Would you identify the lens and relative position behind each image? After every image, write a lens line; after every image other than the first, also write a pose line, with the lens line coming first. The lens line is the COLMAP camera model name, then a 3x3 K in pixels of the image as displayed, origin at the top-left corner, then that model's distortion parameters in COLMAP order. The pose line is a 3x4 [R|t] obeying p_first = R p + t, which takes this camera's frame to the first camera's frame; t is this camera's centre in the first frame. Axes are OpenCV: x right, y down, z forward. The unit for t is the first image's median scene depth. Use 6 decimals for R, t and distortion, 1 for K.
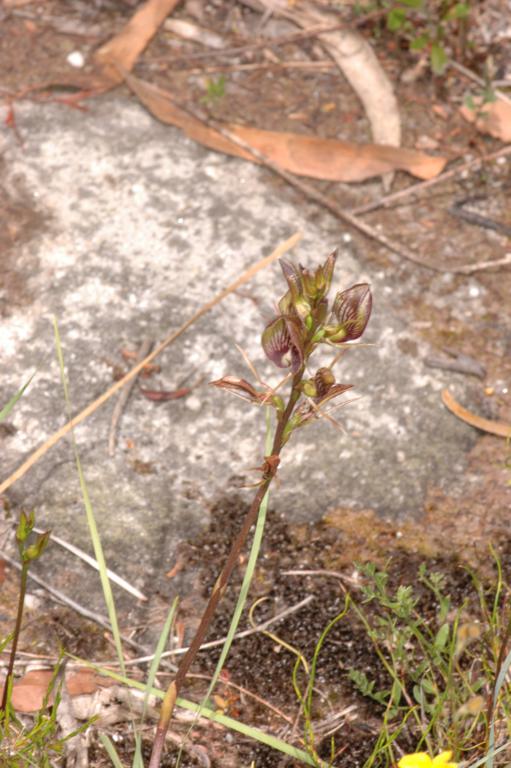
lens RADIAL K [[4493.2, 0, 255.5], [0, 4493.2, 383.8], [0, 0, 1]] dist [-0.036412, 0.000000]
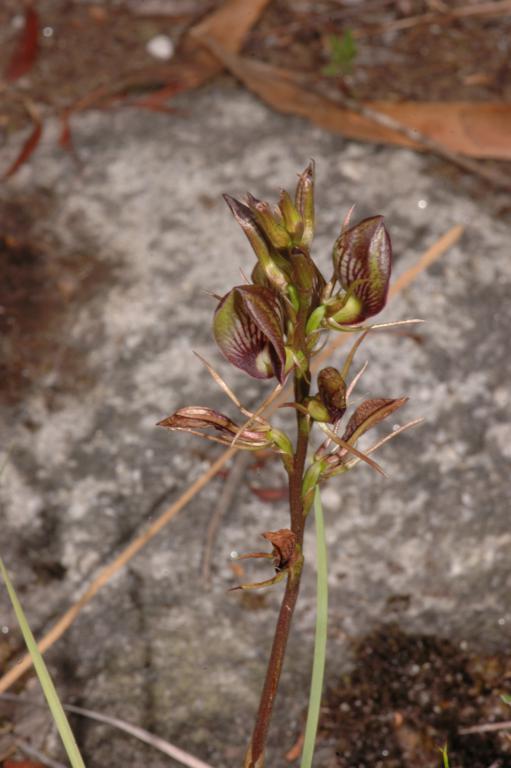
lens RADIAL K [[4493.2, 0, 255.4], [0, 4493.2, 384.3], [0, 0, 1]] dist [-0.036412, 0.000000]
pose [[0.981477, -0.134316, -0.136613, 0.068507], [0.127132, 0.990066, -0.060059, 0.026102], [0.143322, 0.041578, 0.988802, 0.330990]]
